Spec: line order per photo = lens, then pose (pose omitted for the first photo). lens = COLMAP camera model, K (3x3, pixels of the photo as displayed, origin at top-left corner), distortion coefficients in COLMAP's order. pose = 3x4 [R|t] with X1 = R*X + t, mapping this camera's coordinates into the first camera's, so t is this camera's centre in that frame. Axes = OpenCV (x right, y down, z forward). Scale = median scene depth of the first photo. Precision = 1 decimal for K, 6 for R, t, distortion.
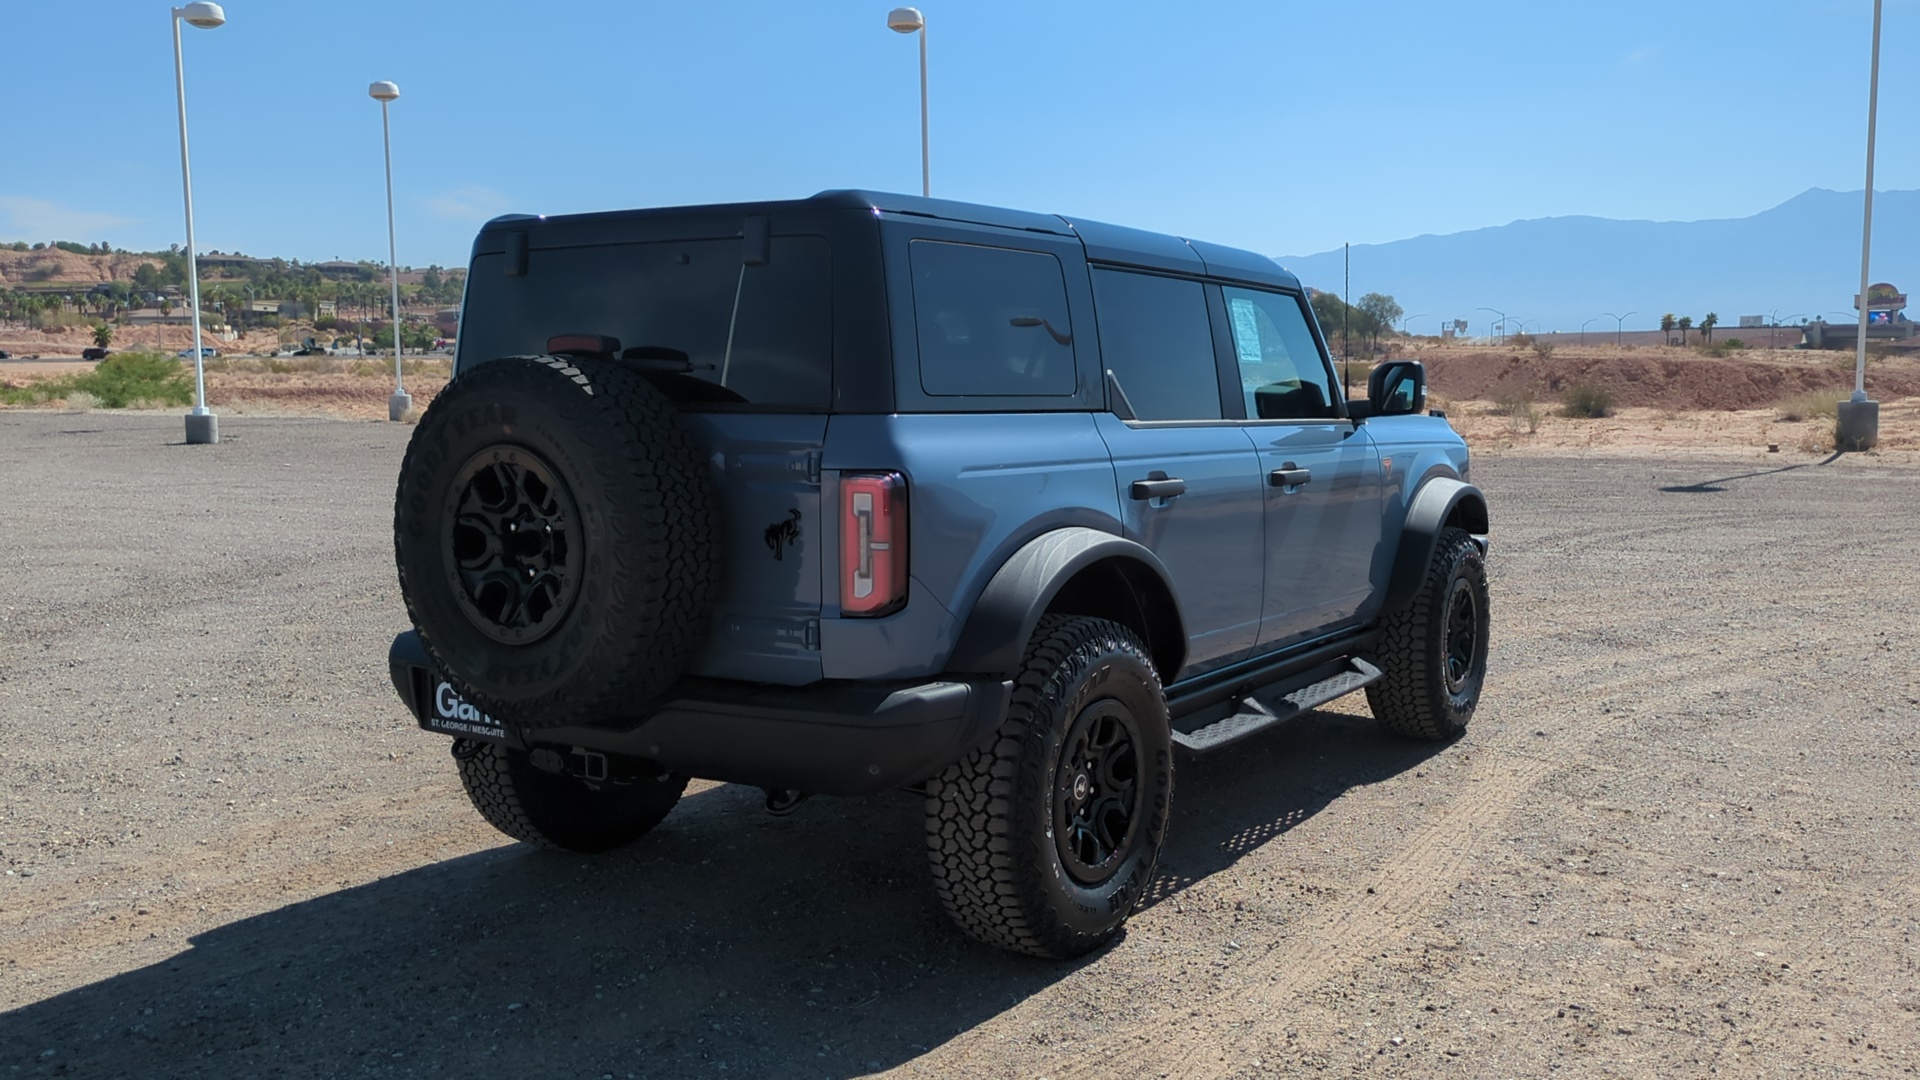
lens RADIAL K [[1672.2, 0, 969.4], [0, 1672.2, 536.6], [0, 0, 1]] dist [0.057977, -0.031503]
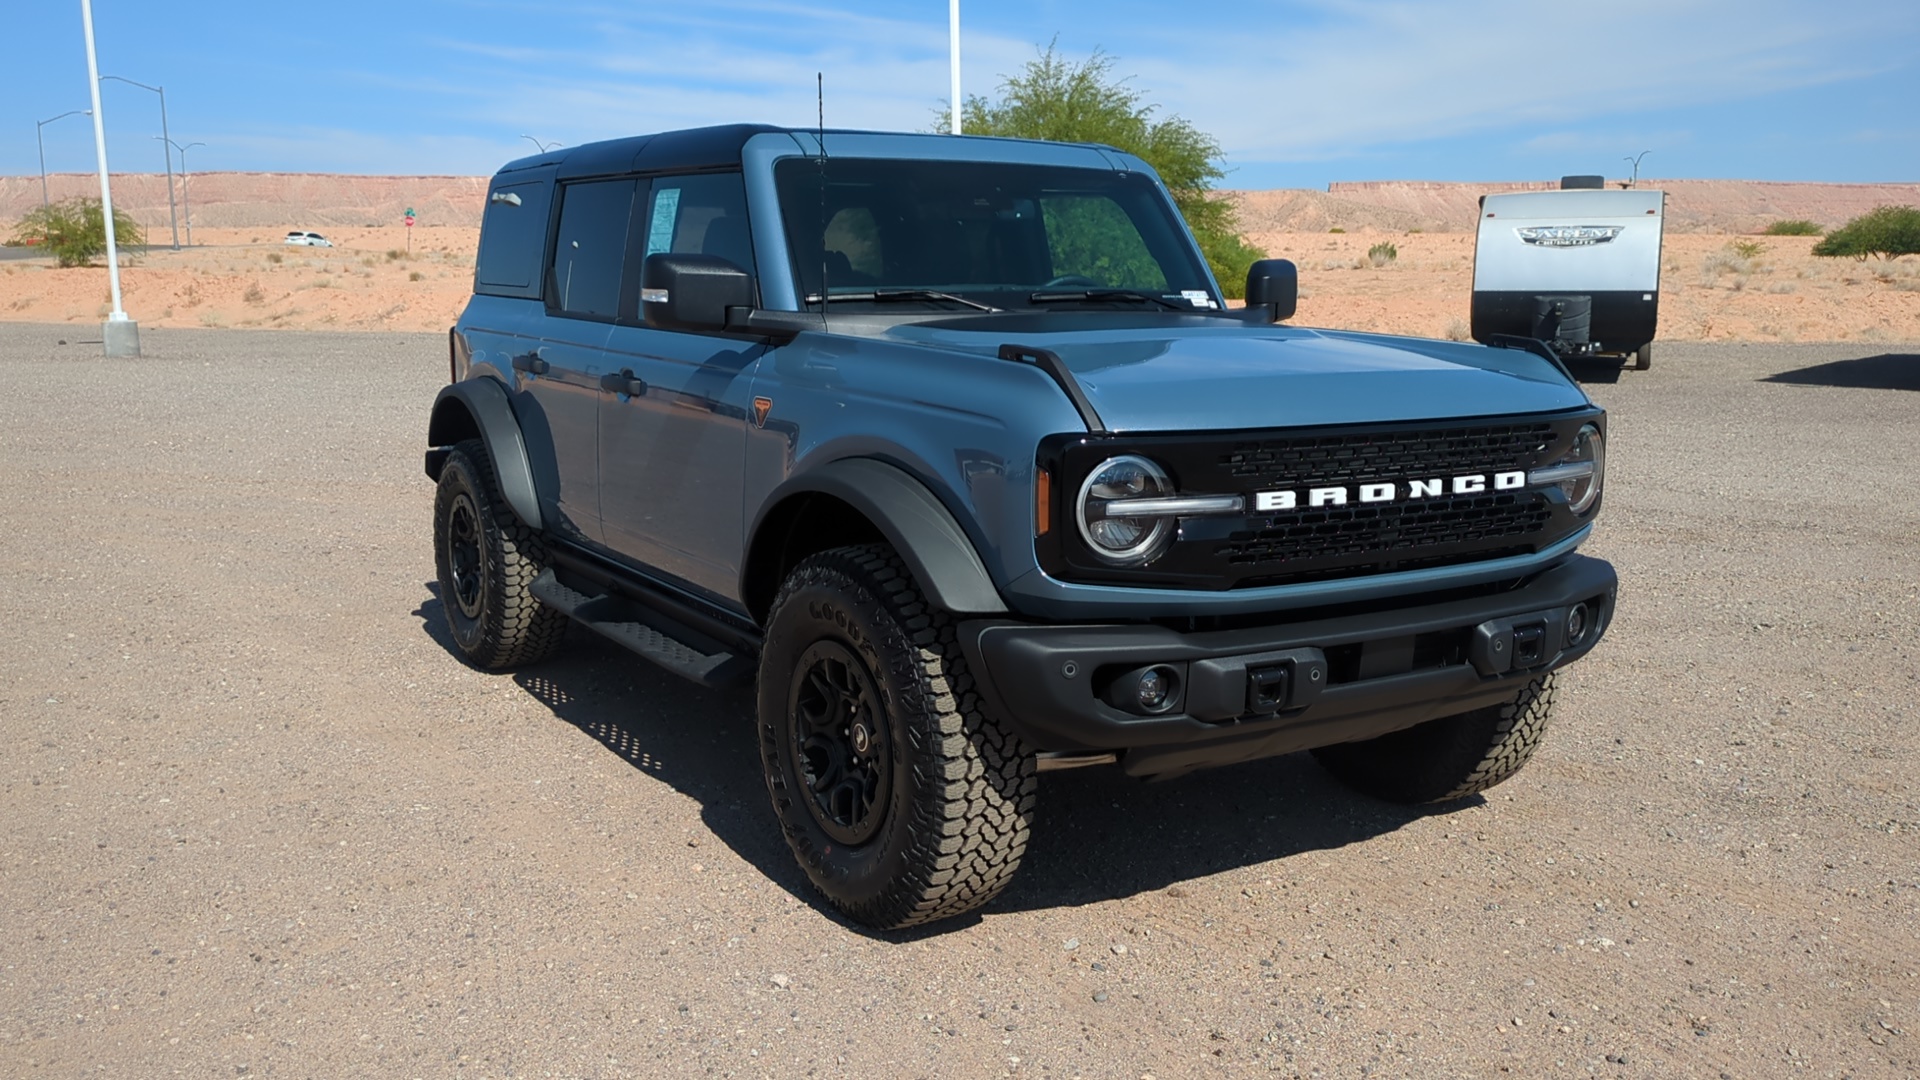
lens RADIAL K [[1672.2, 0, 963.4], [0, 1672.2, 546.1], [0, 0, 1]] dist [0.057977, -0.031503]
pose [[-0.413978, 0.151196, -0.897643, 0.156516], [-0.091927, 0.974124, 0.206473, -0.025655], [0.905633, 0.167993, -0.389367, 0.253233]]
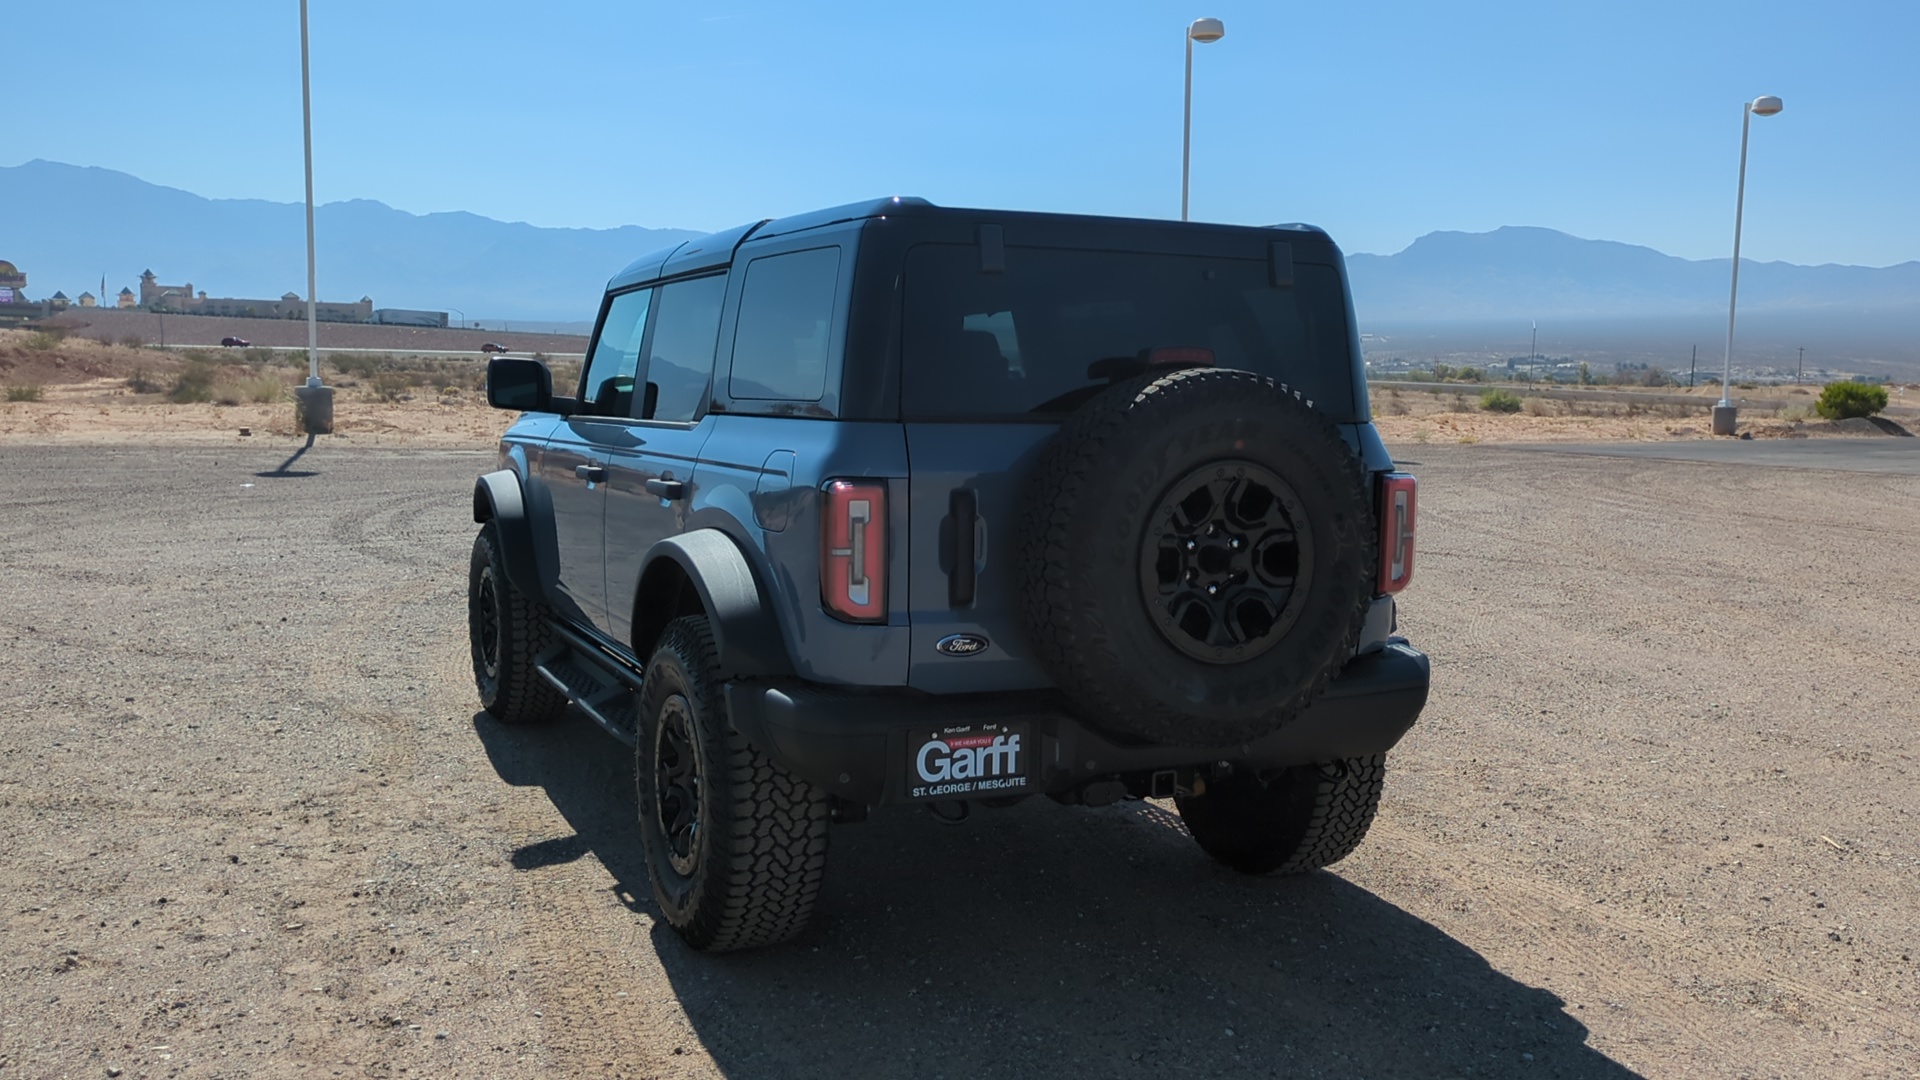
lens RADIAL K [[1672.2, 0, 1000.5], [0, 1672.2, 541.3], [0, 0, 1]] dist [0.057977, -0.031503]
pose [[0.525775, -0.079853, 0.846868, -0.135959], [0.067574, 0.996359, 0.051995, -0.007768], [-0.847936, 0.029888, 0.529256, 0.069333]]
